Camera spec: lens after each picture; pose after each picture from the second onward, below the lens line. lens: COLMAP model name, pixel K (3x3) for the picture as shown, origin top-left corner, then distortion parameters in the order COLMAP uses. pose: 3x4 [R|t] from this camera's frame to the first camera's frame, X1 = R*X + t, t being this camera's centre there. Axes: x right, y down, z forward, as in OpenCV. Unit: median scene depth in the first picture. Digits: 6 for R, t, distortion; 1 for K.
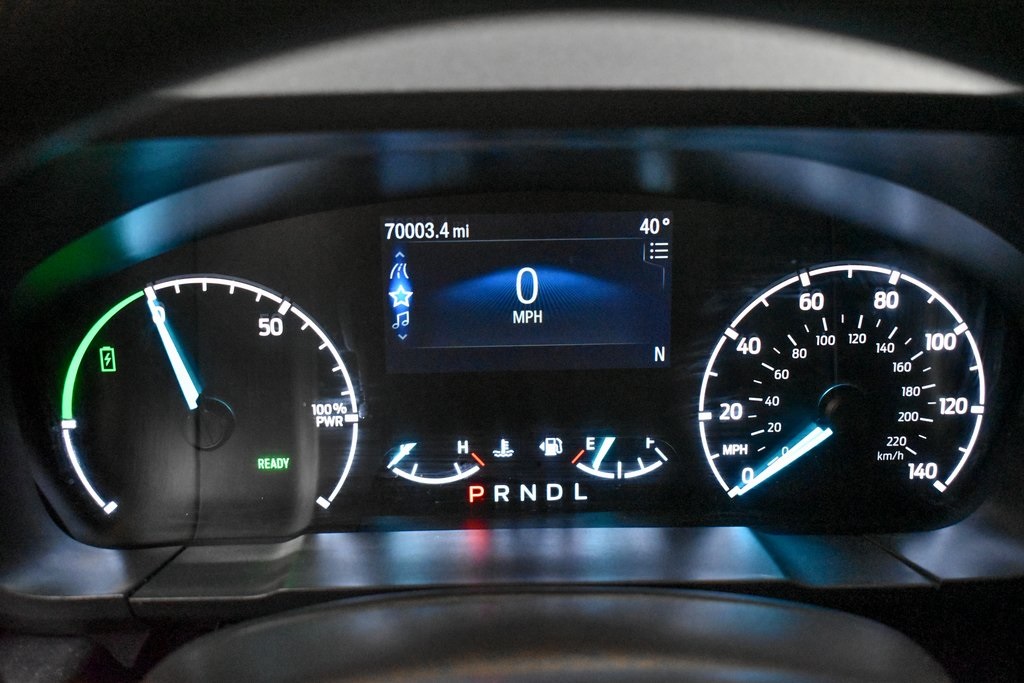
lens RADIAL K [[1162.5, 0, 514.4], [0, 1162.5, 343.4], [0, 0, 1]] dist [0.006532, 0.000000]
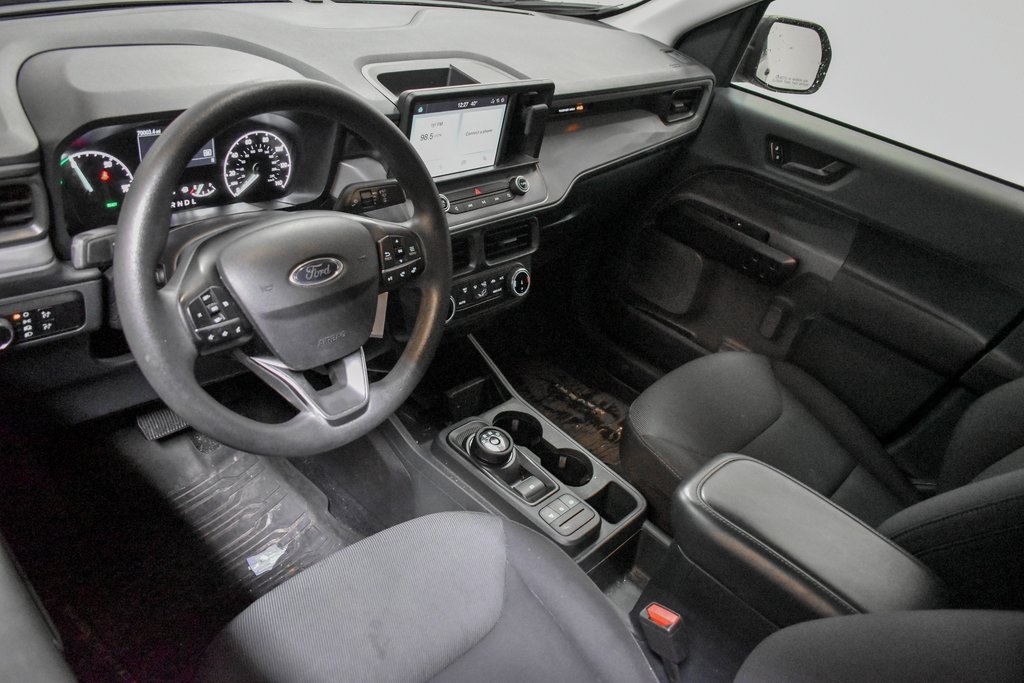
lens RADIAL K [[782.4, 0, 505.7], [0, 782.4, 335.6], [0, 0, 1]] dist [-0.029067, 0.015224]
pose [[0.701439, -0.256929, 0.664809, -1.025984], [0.075264, 0.954251, 0.289378, -0.105789], [-0.708744, -0.152945, 0.688687, -1.481694]]
